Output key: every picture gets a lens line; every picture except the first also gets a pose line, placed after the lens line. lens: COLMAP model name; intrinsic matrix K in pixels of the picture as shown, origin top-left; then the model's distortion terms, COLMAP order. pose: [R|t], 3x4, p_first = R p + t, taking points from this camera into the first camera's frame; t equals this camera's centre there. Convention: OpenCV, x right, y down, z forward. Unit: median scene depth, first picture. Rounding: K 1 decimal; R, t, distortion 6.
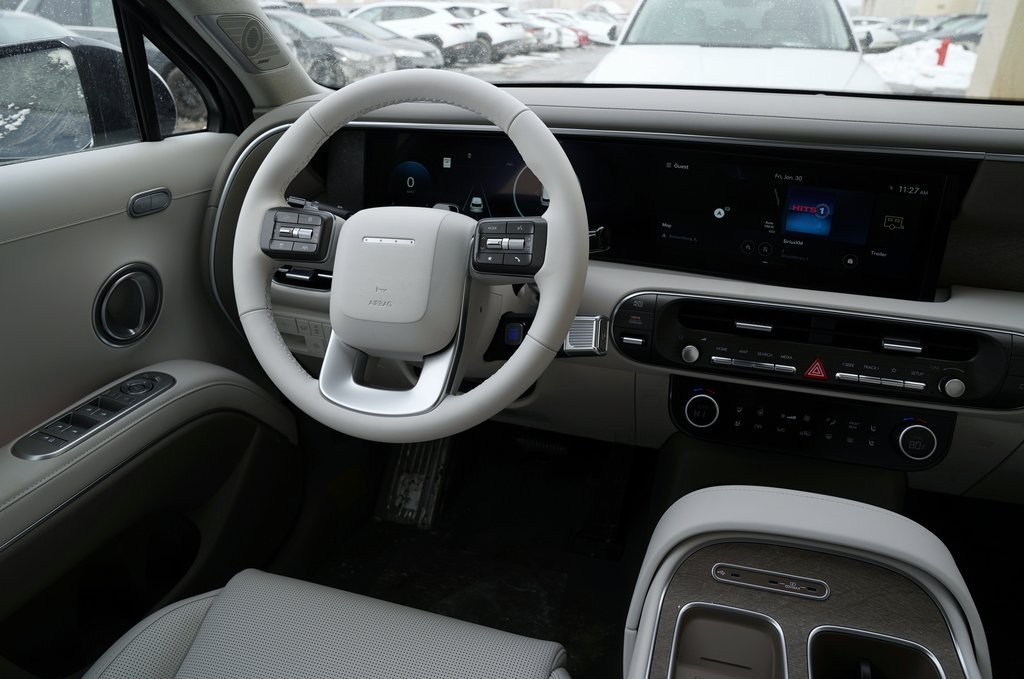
lens RADIAL K [[708.9, 0, 518.0], [0, 708.9, 339.6], [0, 0, 1]] dist [-0.120835, 0.075700]
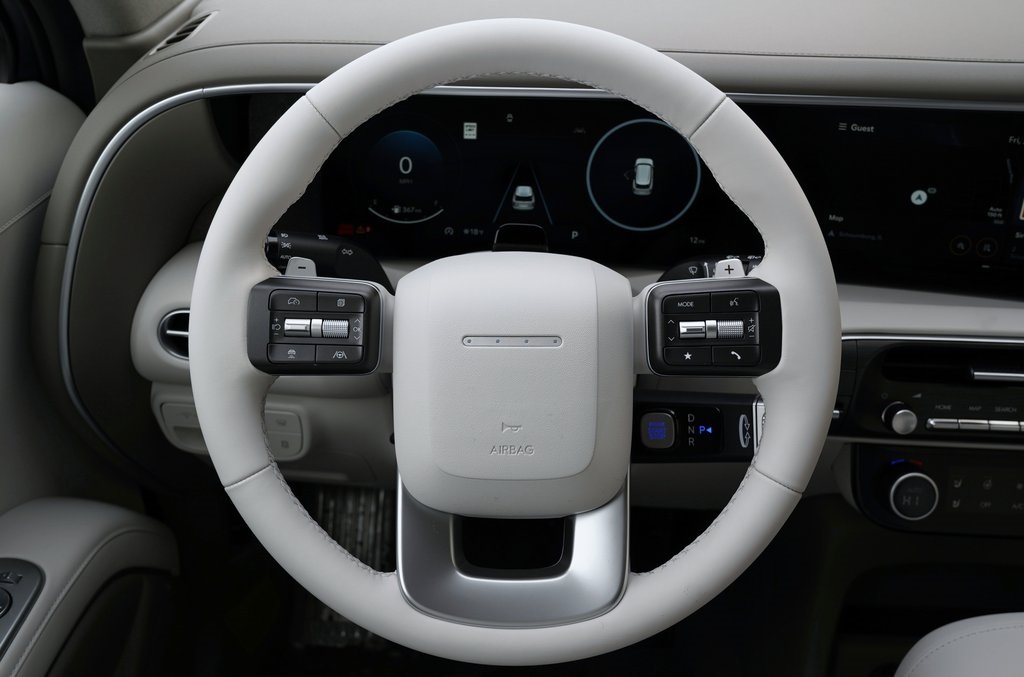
lens RADIAL K [[1008.0, 0, 513.9], [0, 1008.0, 336.5], [0, 0, 1]] dist [-0.027242, 0.000000]
pose [[0.966780, -0.118892, 0.226277, -0.326165], [0.089232, 0.986530, 0.137103, -0.226939], [-0.239529, -0.112357, 0.964366, 0.177588]]
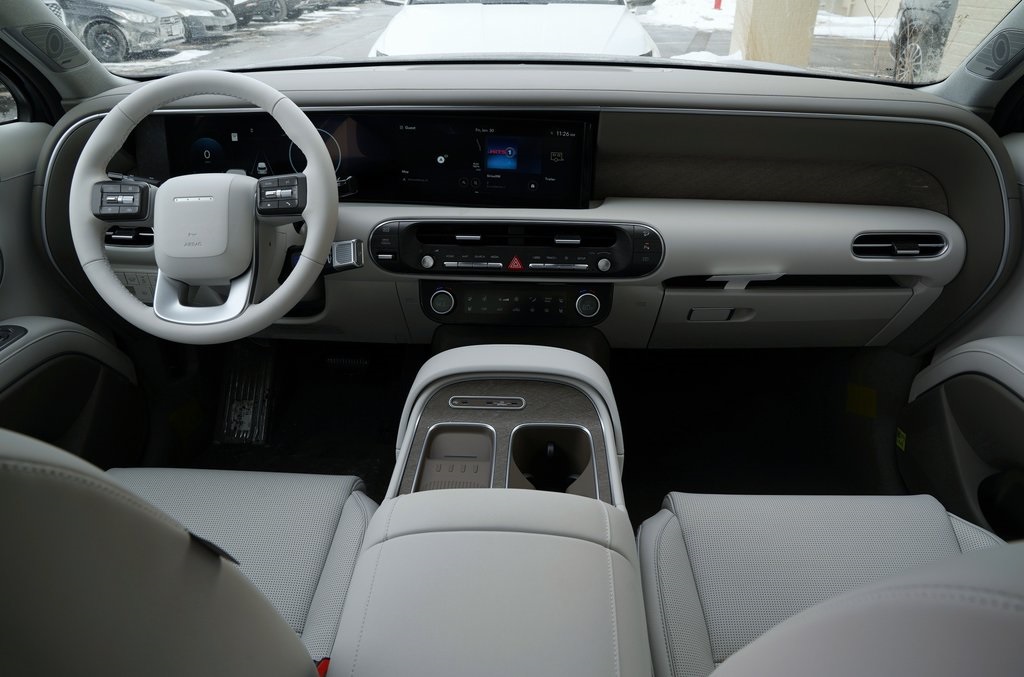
lens RADIAL K [[708.9, 0, 518.6], [0, 708.9, 335.5], [0, 0, 1]] dist [-0.120835, 0.075700]
pose [[0.966819, -0.120048, 0.225500, 0.085343], [0.106858, 0.991817, 0.069862, 0.087858], [-0.232042, -0.043448, 0.971735, -0.424411]]
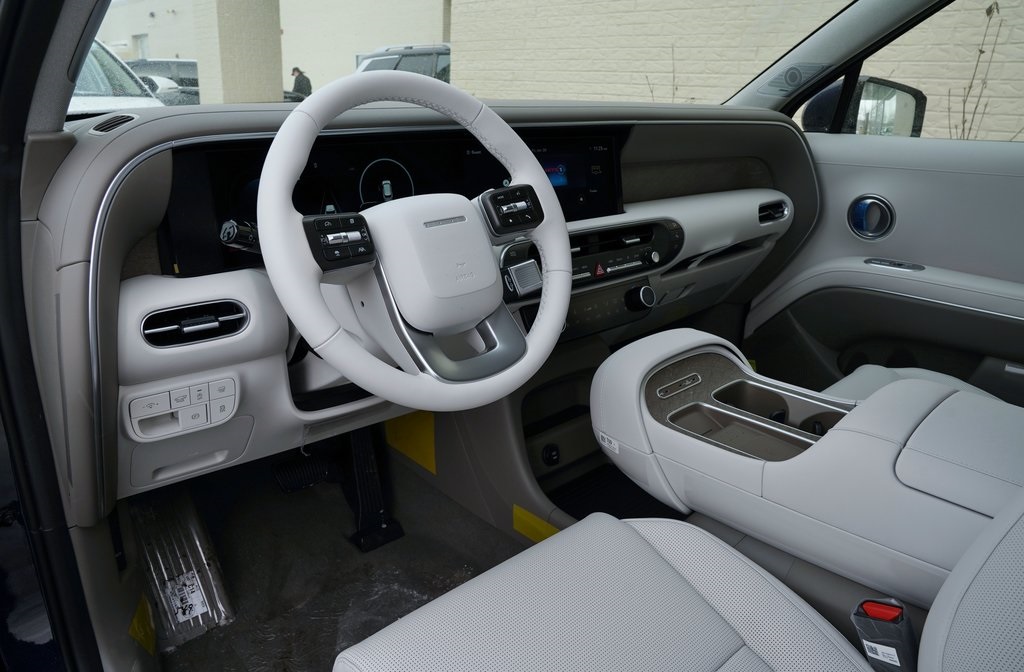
lens RADIAL K [[708.9, 0, 511.1], [0, 708.9, 333.0], [0, 0, 1]] dist [-0.120835, 0.075700]
pose [[0.511756, -0.277592, 0.813049, -0.935715], [0.339917, 0.934562, 0.105126, -0.053967], [-0.789026, 0.222570, 0.572625, 0.298128]]
